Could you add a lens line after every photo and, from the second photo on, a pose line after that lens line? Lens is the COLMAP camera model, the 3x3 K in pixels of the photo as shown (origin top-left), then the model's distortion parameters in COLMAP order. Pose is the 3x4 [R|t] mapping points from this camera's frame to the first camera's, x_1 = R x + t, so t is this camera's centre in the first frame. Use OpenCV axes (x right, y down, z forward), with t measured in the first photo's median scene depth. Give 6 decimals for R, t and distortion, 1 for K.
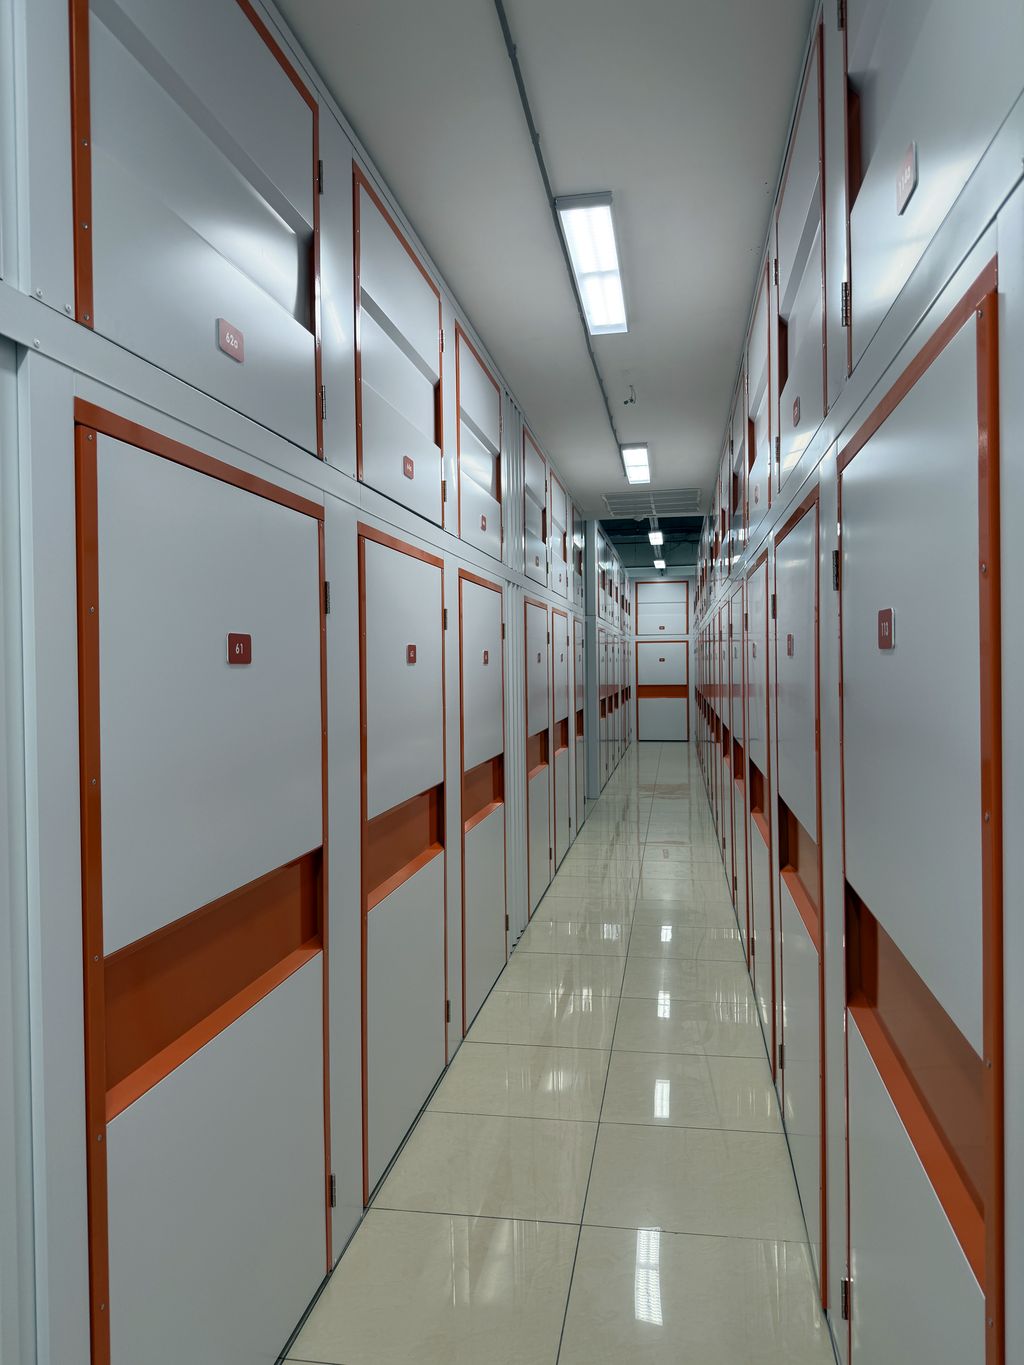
lens RADIAL K [[983.7, 0, 512.0], [0, 983.7, 682.5], [0, 0, 1]] dist [0.056786, -0.004022]
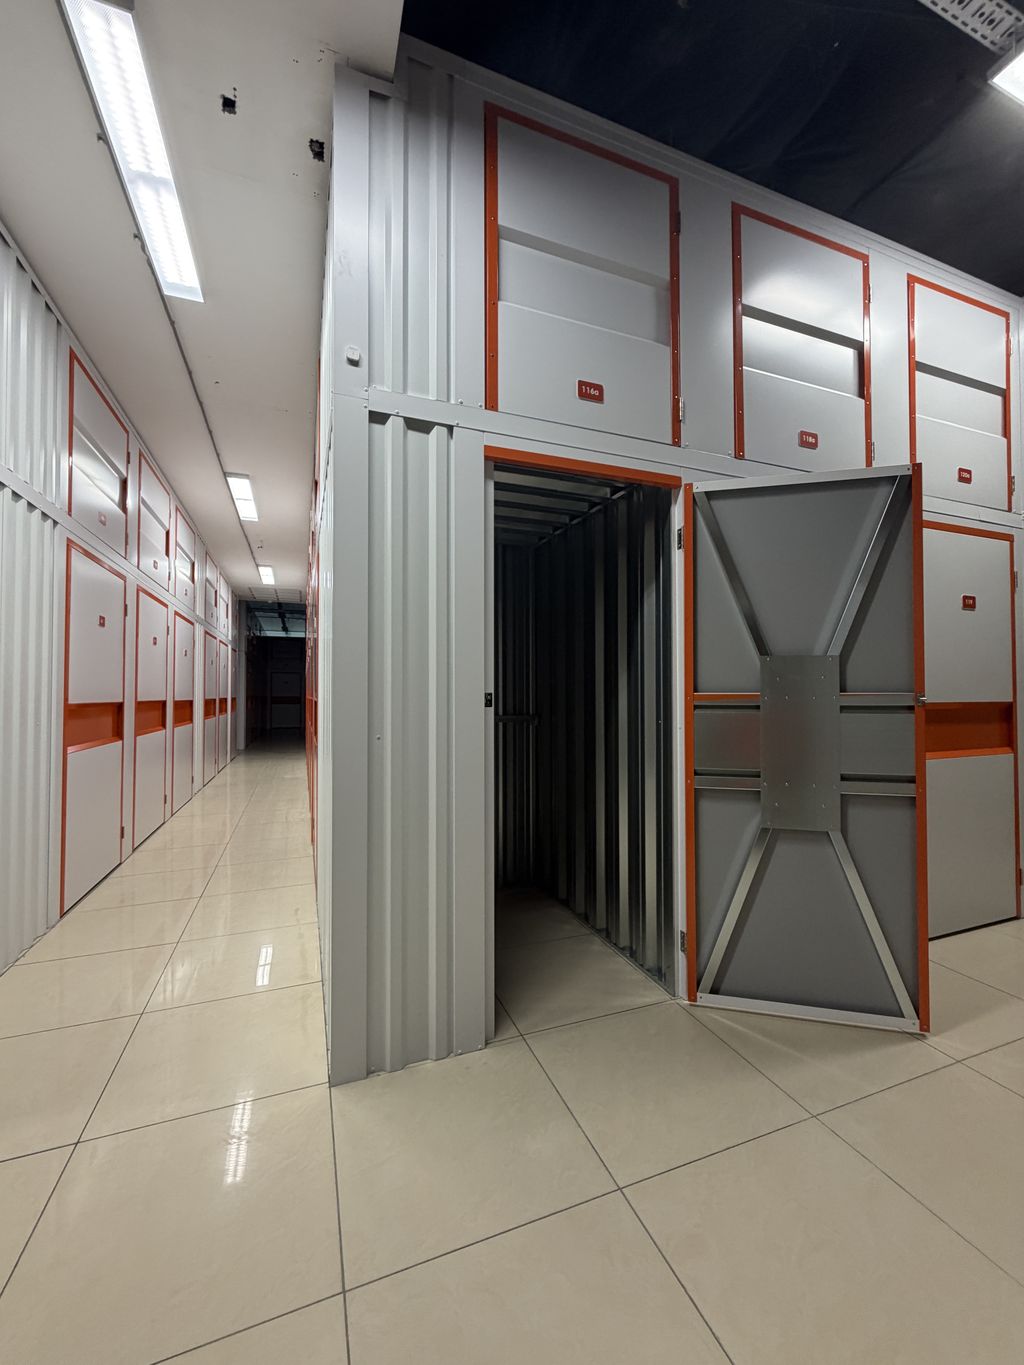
lens RADIAL K [[544.6, 0, 512.0], [0, 544.6, 682.5], [0, 0, 1]] dist [0.009355, -0.000080]
pose [[0.858693, 0.023319, 0.511960, -0.028467], [-0.003368, 0.999199, -0.039864, 0.104405], [-0.512480, 0.032507, 0.858084, -0.507021]]
